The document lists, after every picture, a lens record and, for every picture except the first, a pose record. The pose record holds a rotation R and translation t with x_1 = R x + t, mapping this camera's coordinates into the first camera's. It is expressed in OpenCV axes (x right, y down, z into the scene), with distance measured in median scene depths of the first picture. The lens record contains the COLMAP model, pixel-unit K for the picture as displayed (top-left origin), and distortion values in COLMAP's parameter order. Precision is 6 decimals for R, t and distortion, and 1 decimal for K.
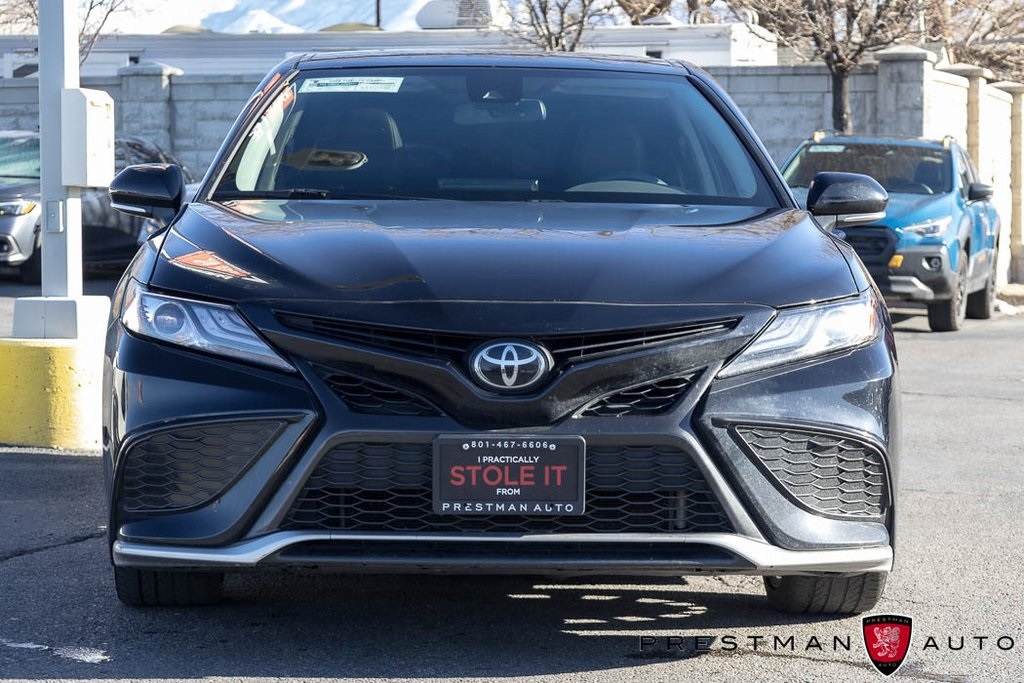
lens RADIAL K [[2554.0, 0, 507.8], [0, 2554.0, 338.0], [0, 0, 1]] dist [0.279954, 0.000000]
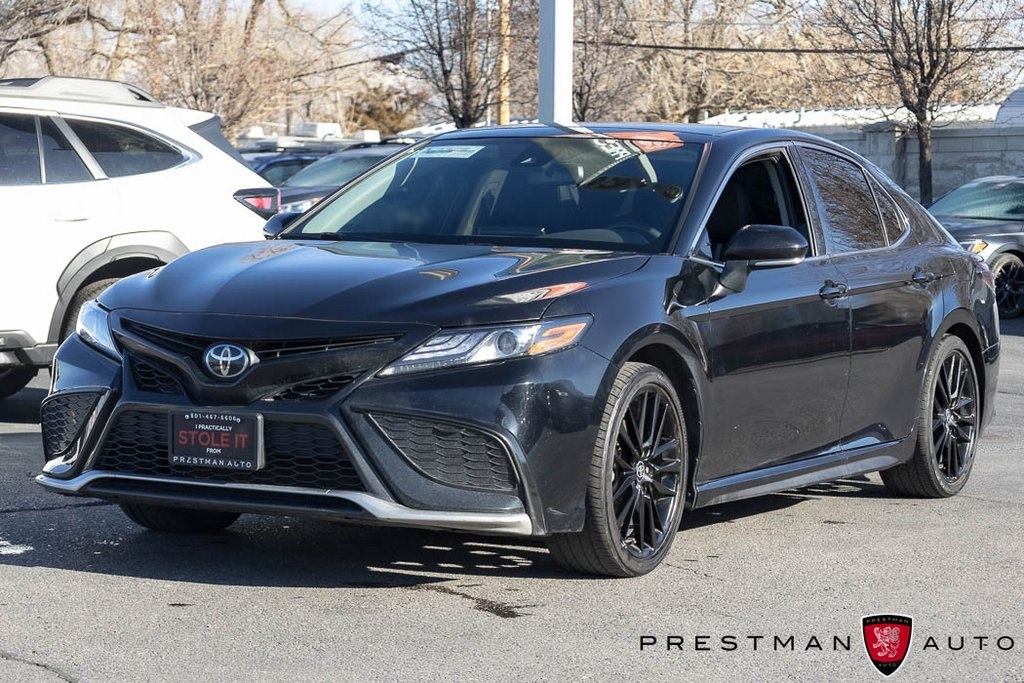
lens RADIAL K [[2546.5, 0, 512.8], [0, 2546.5, 342.6], [0, 0, 1]] dist [0.143497, 0.000000]
pose [[0.865821, 0.034935, -0.499133, 0.826029], [-0.041088, 0.999155, -0.001341, -0.003621], [0.498664, 0.021670, 0.866524, -0.123992]]
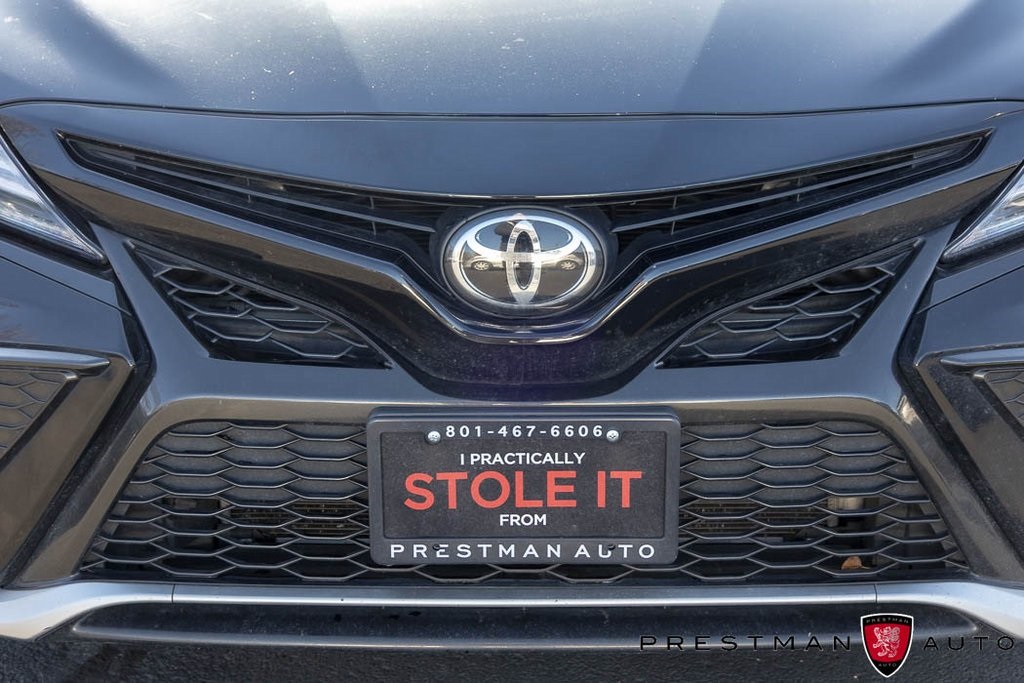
lens RADIAL K [[1468.2, 0, 512.2], [0, 1468.2, 336.4], [0, 0, 1]] dist [0.175799, 0.000000]
pose [[0.999404, -0.003763, -0.034305, 0.007925], [0.011818, 0.971248, 0.237778, -0.041535], [0.032424, -0.238041, 0.970714, 0.725783]]
